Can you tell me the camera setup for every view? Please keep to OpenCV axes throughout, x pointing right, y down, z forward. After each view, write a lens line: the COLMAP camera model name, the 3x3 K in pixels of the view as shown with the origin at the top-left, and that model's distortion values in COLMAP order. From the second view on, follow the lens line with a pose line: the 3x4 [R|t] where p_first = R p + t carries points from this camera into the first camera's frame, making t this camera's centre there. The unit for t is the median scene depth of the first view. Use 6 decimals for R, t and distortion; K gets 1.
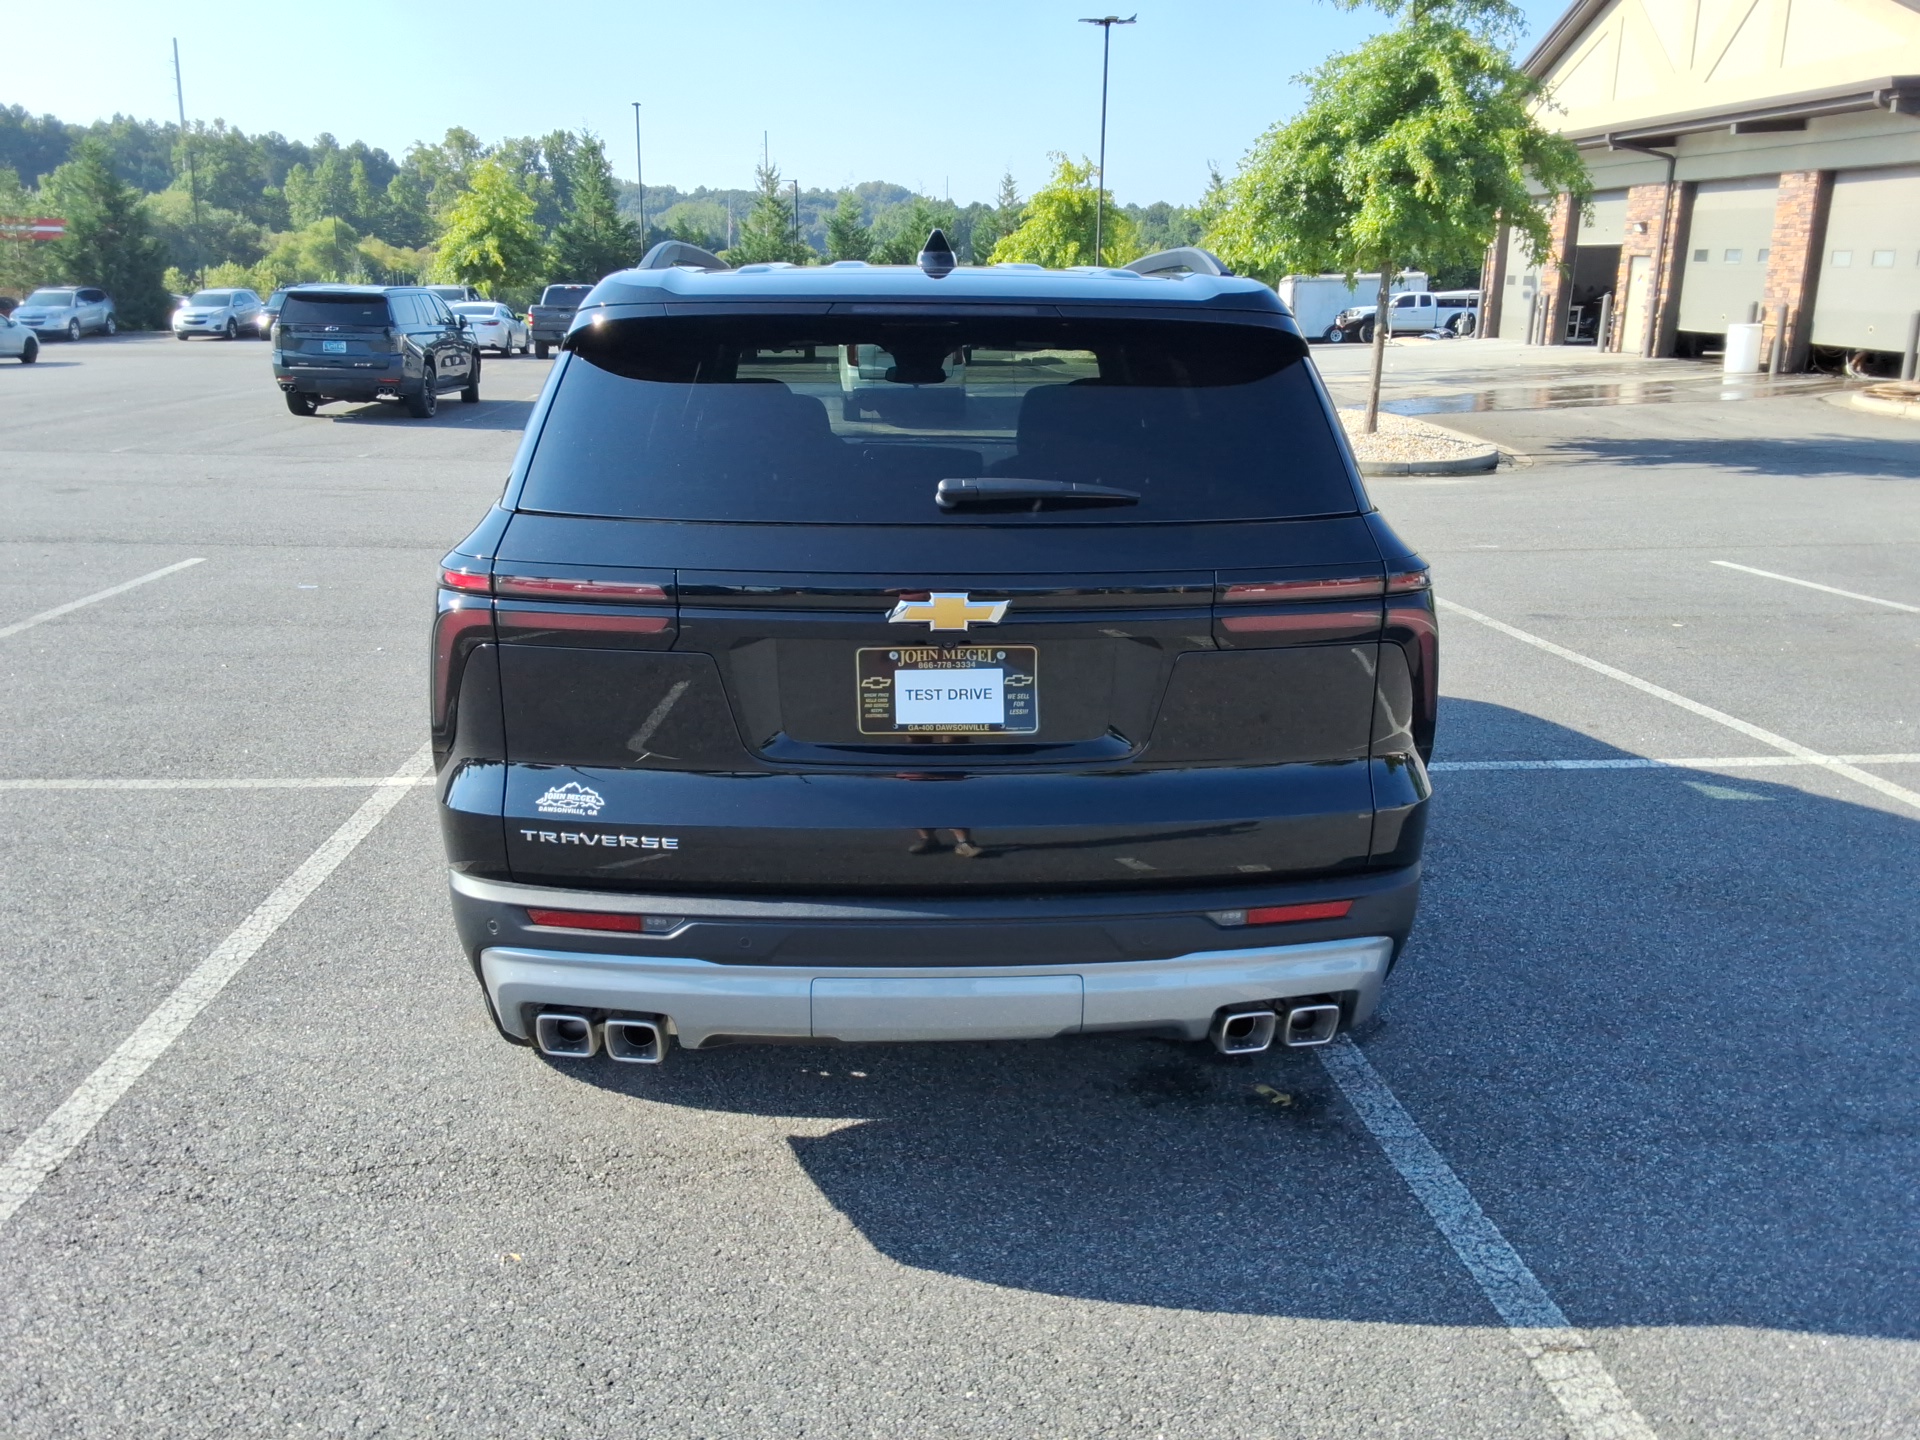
lens RADIAL K [[1539.3, 0, 970.1], [0, 1539.3, 718.5], [0, 0, 1]] dist [0.101839, -0.159014]
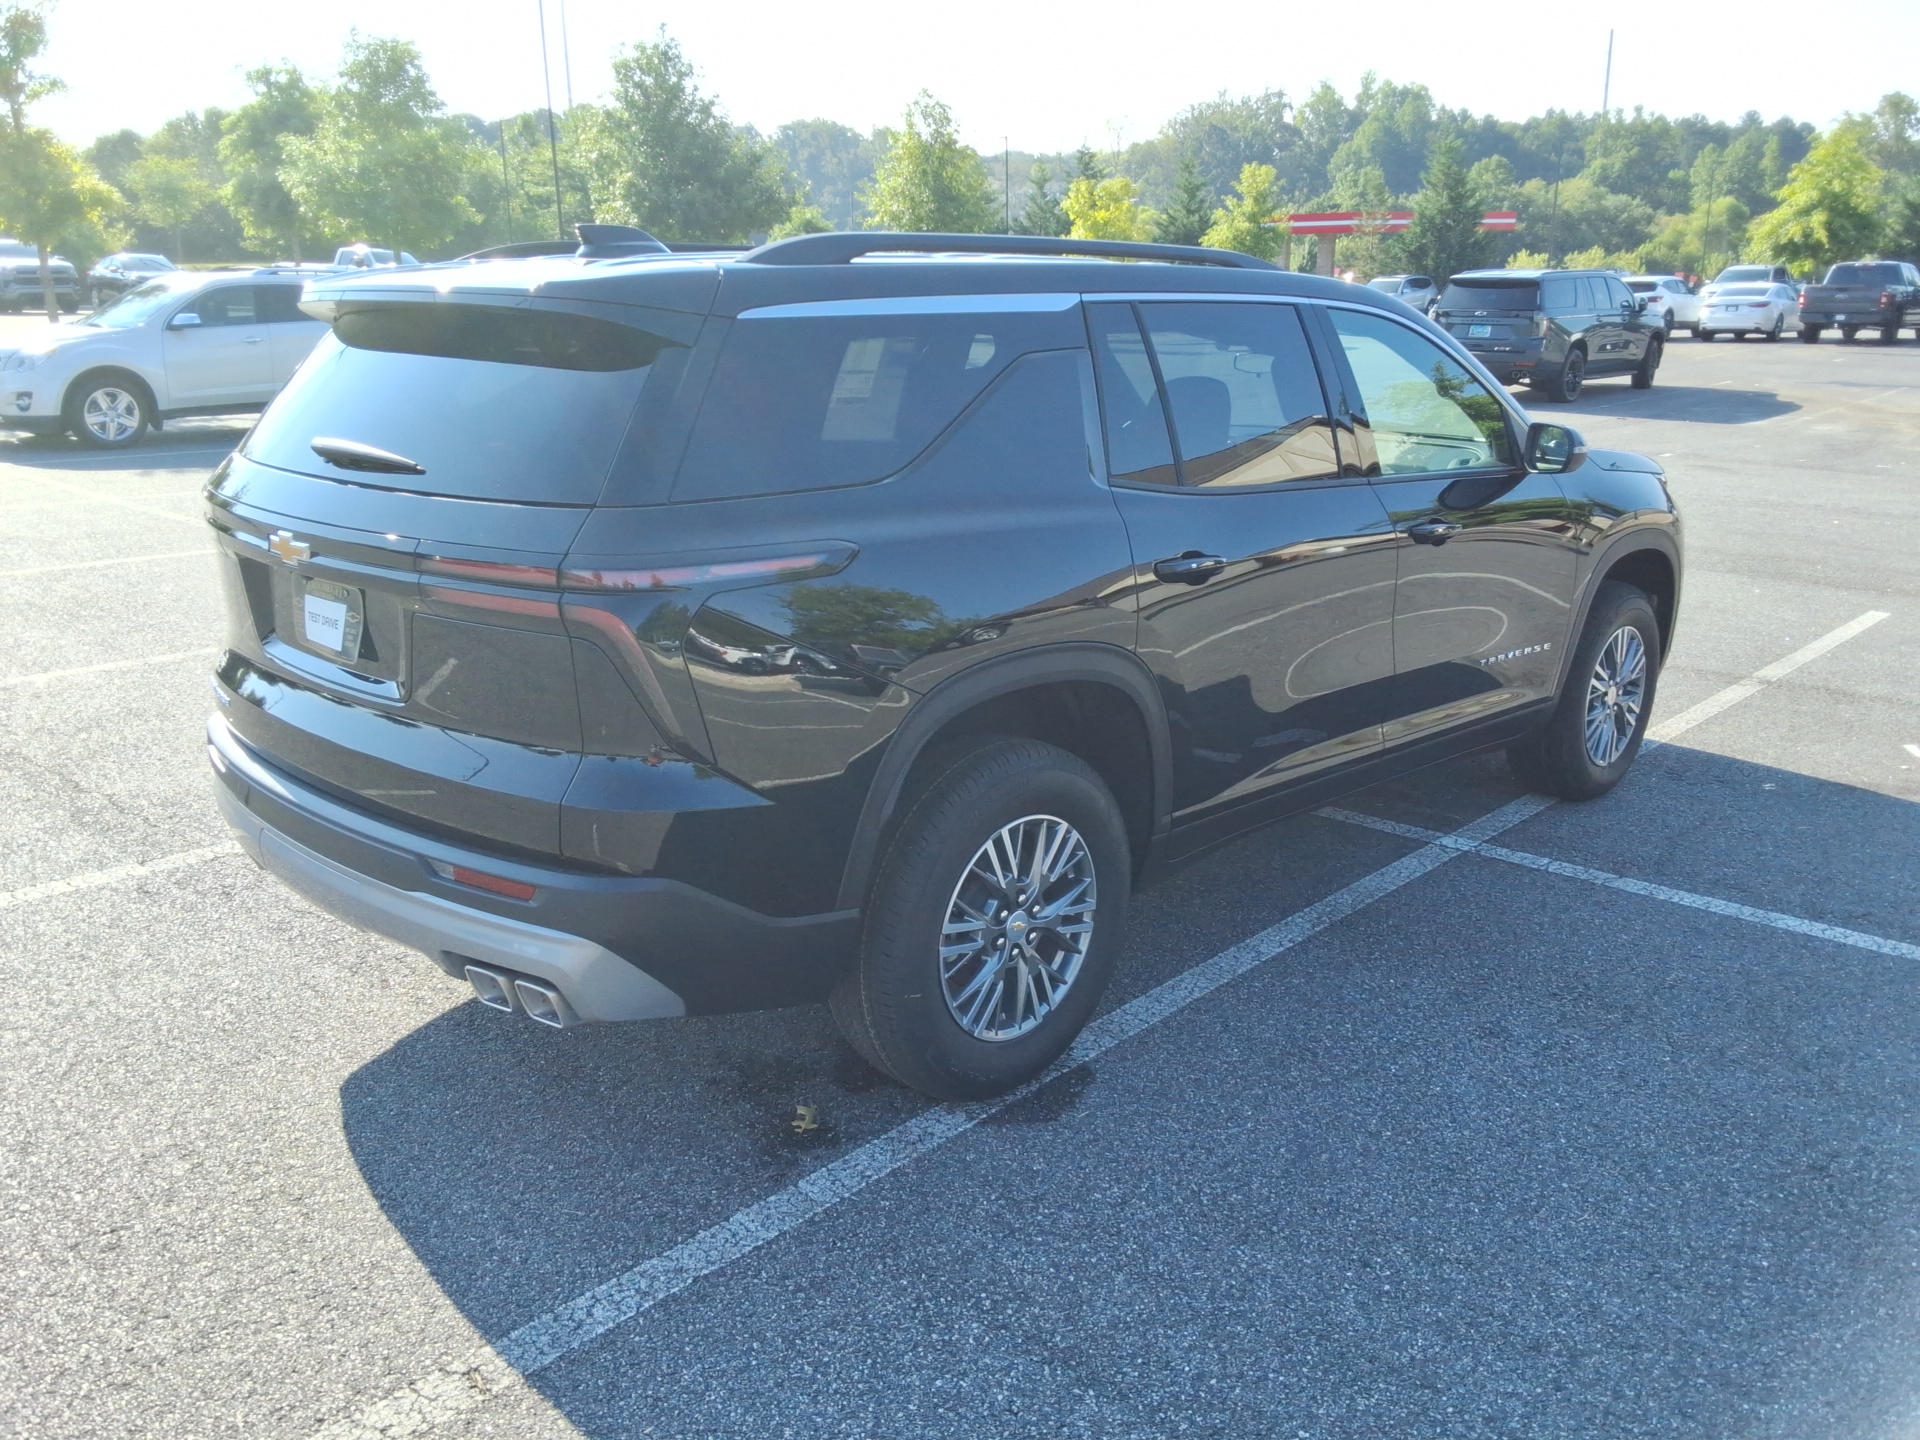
lens RADIAL K [[1539.3, 0, 978.8], [0, 1539.3, 706.2], [0, 0, 1]] dist [0.101839, -0.159014]
pose [[0.686410, 0.179643, -0.704677, 0.107648], [-0.177645, 0.981073, 0.077064, -0.012034], [0.705184, 0.072285, 0.705330, 0.045922]]
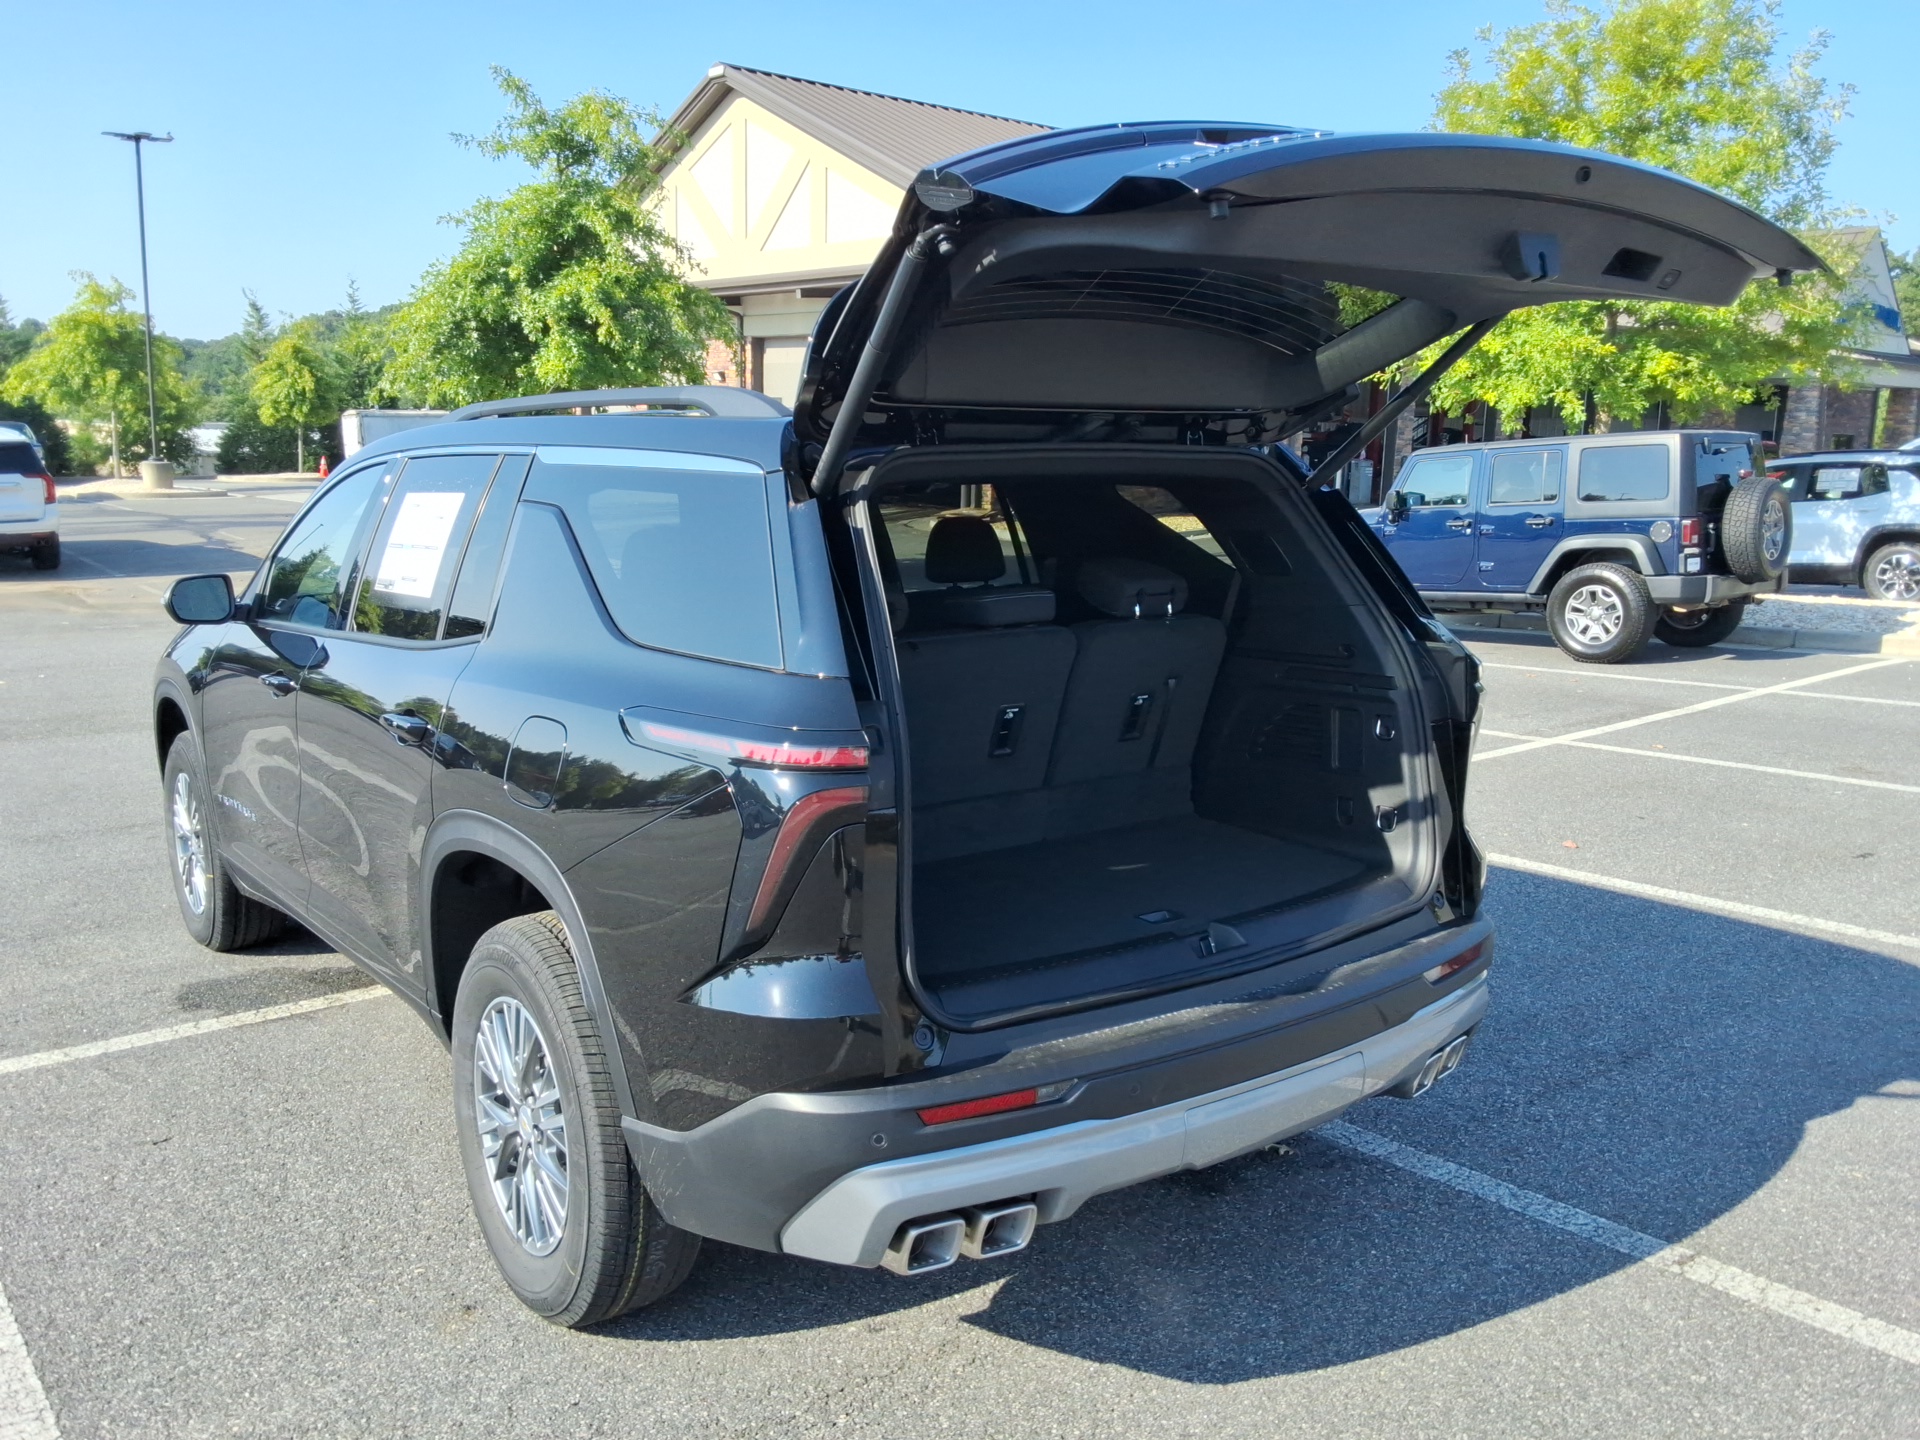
lens RADIAL K [[1539.3, 0, 975.7], [0, 1539.3, 722.5], [0, 0, 1]] dist [0.101839, -0.159014]
pose [[0.824590, -0.101029, 0.556638, -0.067850], [0.145715, 0.988656, -0.036420, -0.005753], [-0.546644, 0.111142, 0.829957, 0.019717]]
